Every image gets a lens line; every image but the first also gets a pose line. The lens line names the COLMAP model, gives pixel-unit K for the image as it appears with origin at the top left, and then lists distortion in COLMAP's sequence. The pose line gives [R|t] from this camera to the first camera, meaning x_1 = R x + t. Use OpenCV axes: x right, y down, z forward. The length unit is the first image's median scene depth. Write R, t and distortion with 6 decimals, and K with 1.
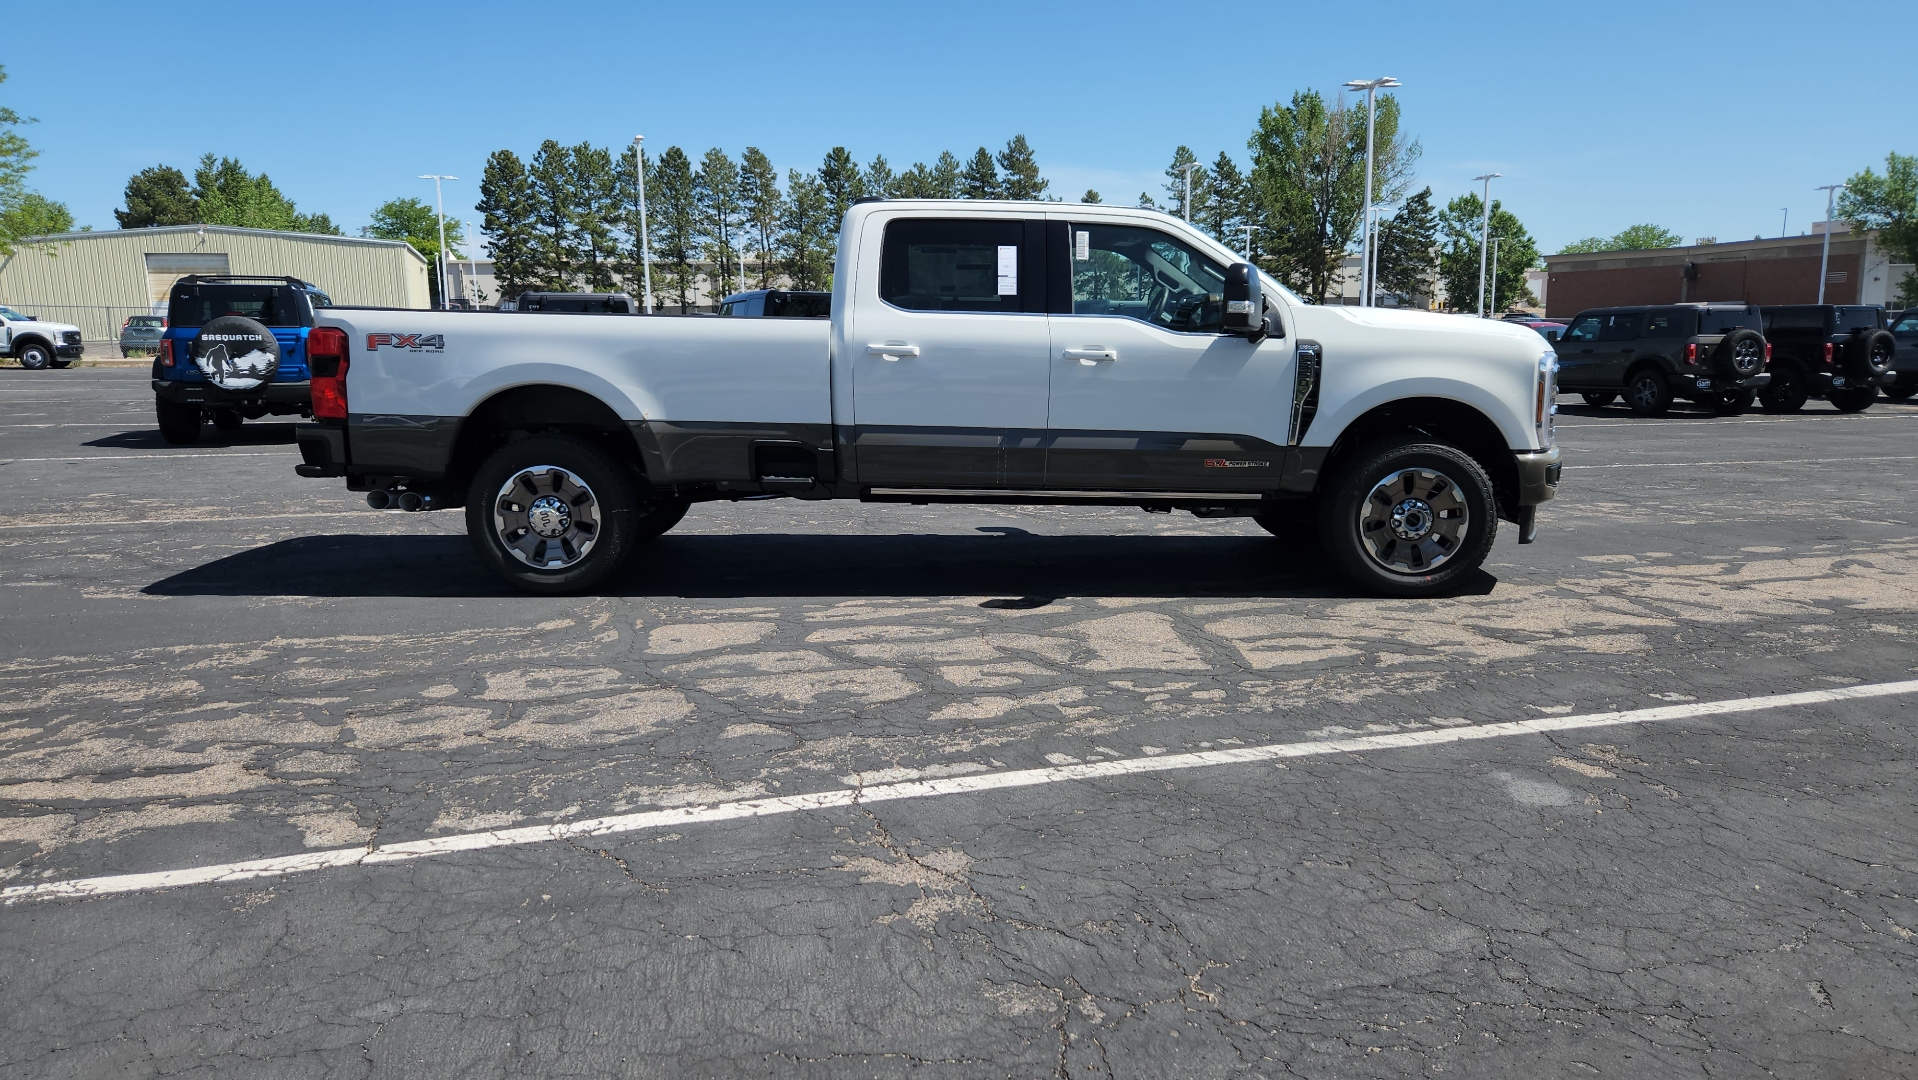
lens RADIAL K [[1281.0, 0, 916.5], [0, 1281.0, 529.4], [0, 0, 1]] dist [0.074638, -0.063785]
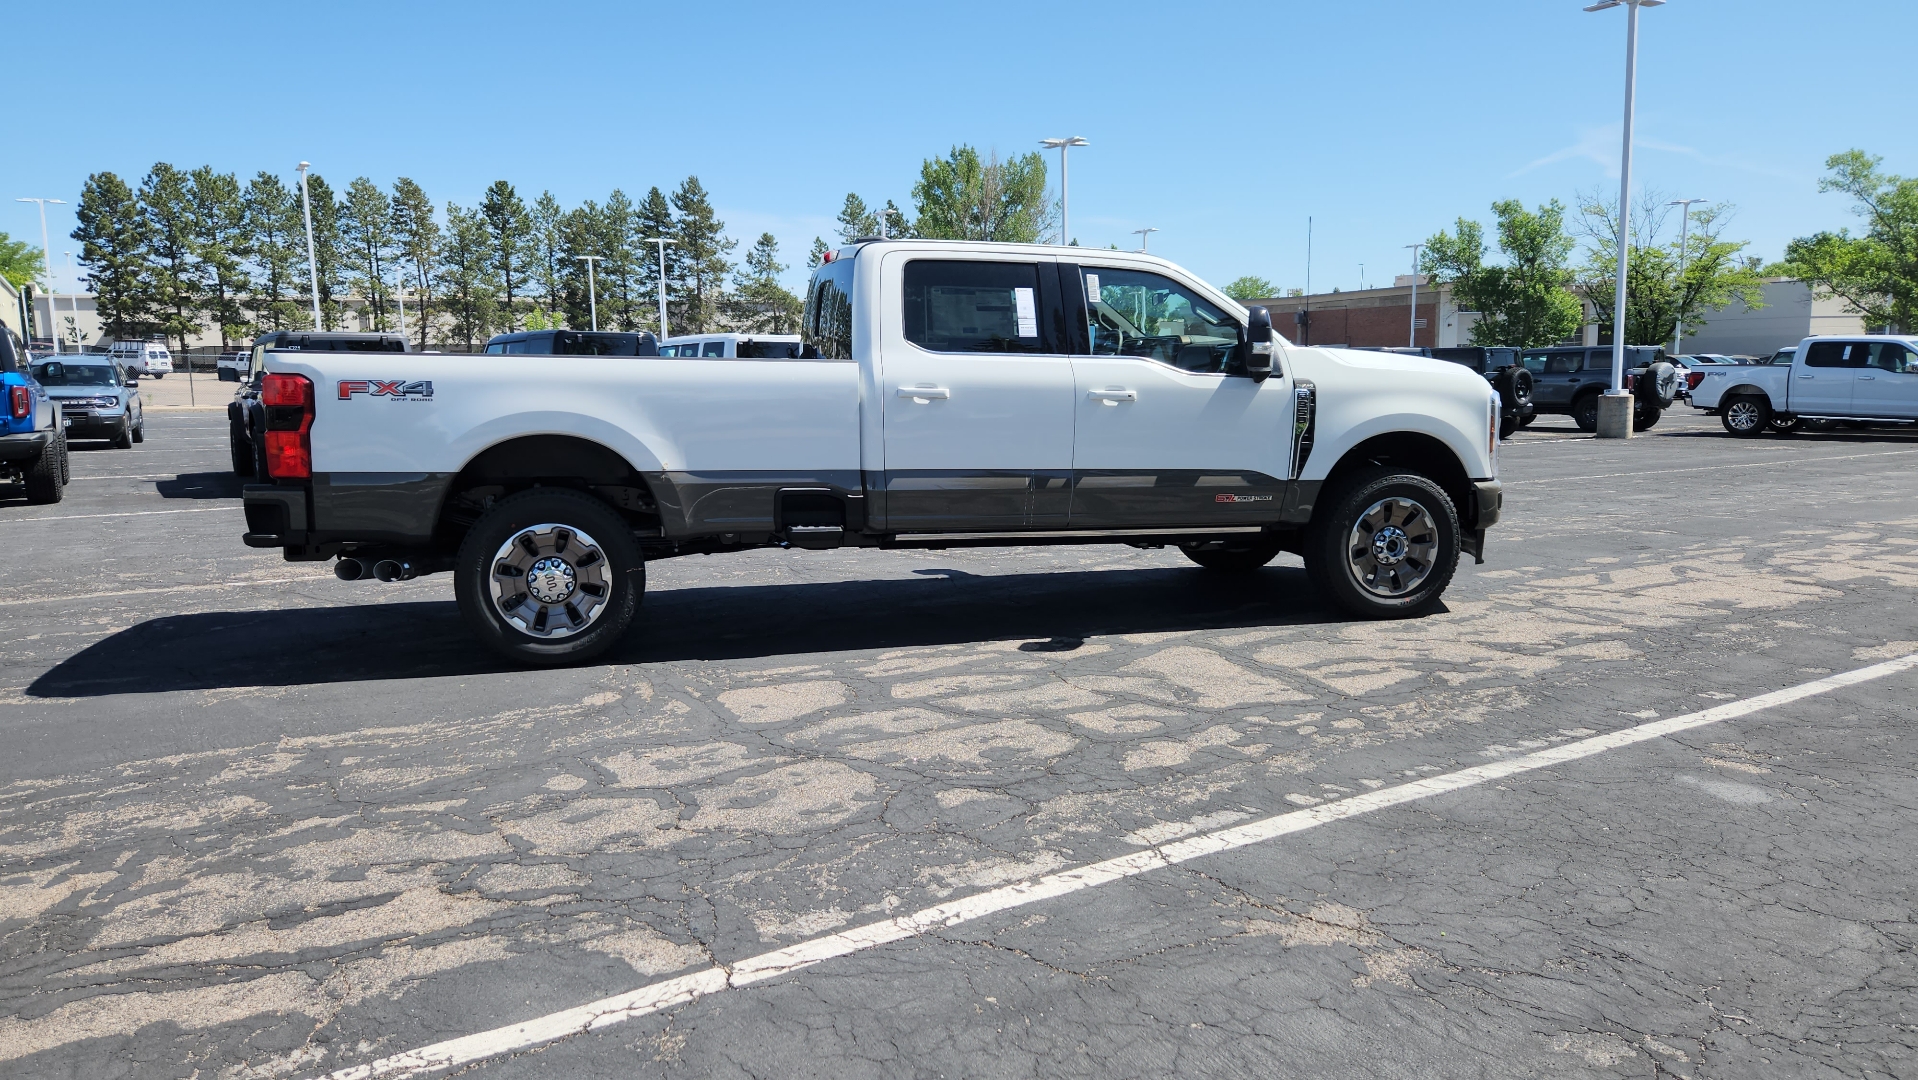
lens RADIAL K [[1280.3, 0, 912.9], [0, 1280.3, 530.3], [0, 0, 1]] dist [0.075209, -0.065016]
pose [[0.967826, -0.036541, 0.248952, -0.266636], [0.044063, 0.998723, -0.024710, -0.011464], [-0.247731, 0.034884, 0.968201, 0.062134]]
